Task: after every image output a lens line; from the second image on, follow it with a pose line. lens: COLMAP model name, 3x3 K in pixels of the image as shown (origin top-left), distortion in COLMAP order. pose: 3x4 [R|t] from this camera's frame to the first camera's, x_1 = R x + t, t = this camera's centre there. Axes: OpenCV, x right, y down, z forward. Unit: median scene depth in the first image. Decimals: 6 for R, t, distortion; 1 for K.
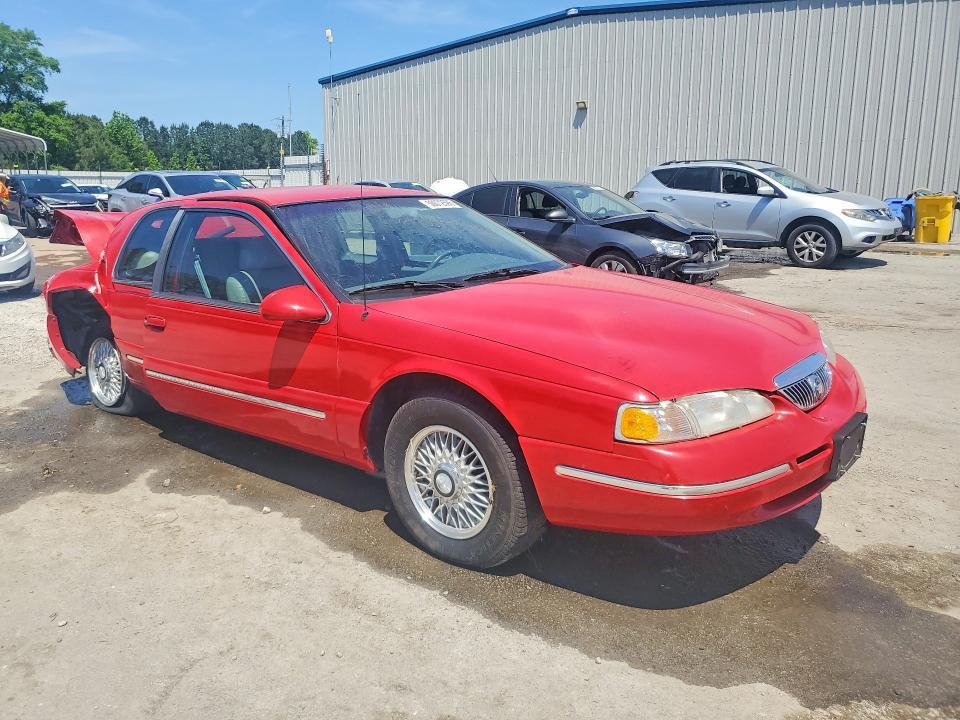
lens RADIAL K [[756.8, 0, 476.9], [0, 756.8, 353.8], [0, 0, 1]] dist [0.012027, 0.009687]
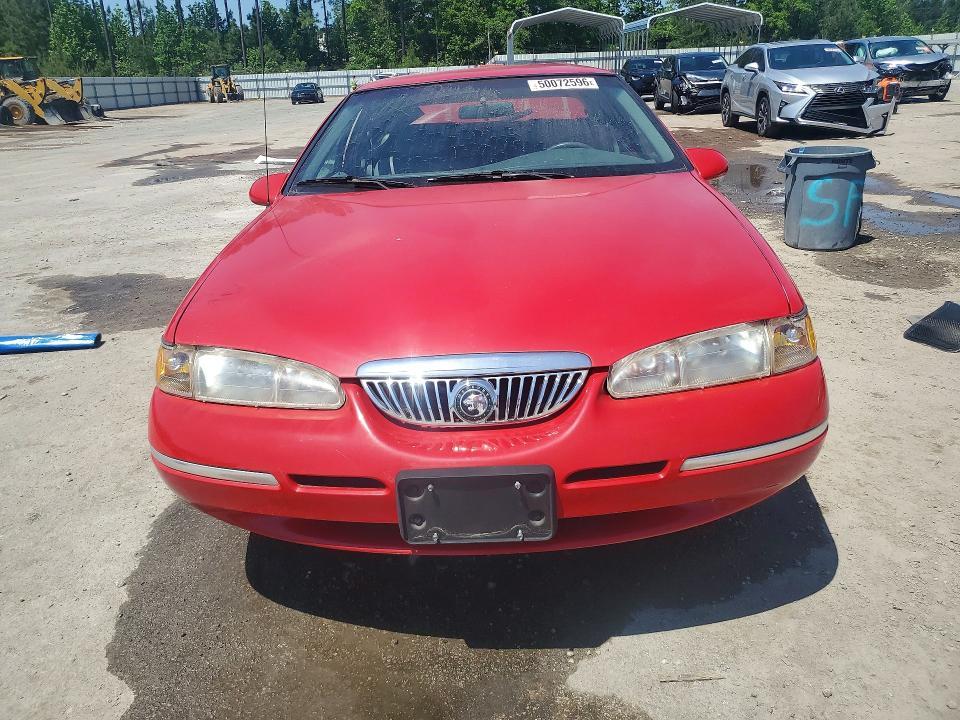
lens RADIAL K [[756.8, 0, 476.9], [0, 756.8, 353.8], [0, 0, 1]] dist [0.012027, 0.009687]
pose [[0.608843, 0.250881, -0.752575, 0.452322], [-0.131252, 0.967458, 0.216330, -0.062919], [0.782357, -0.032934, 0.621959, 0.312932]]
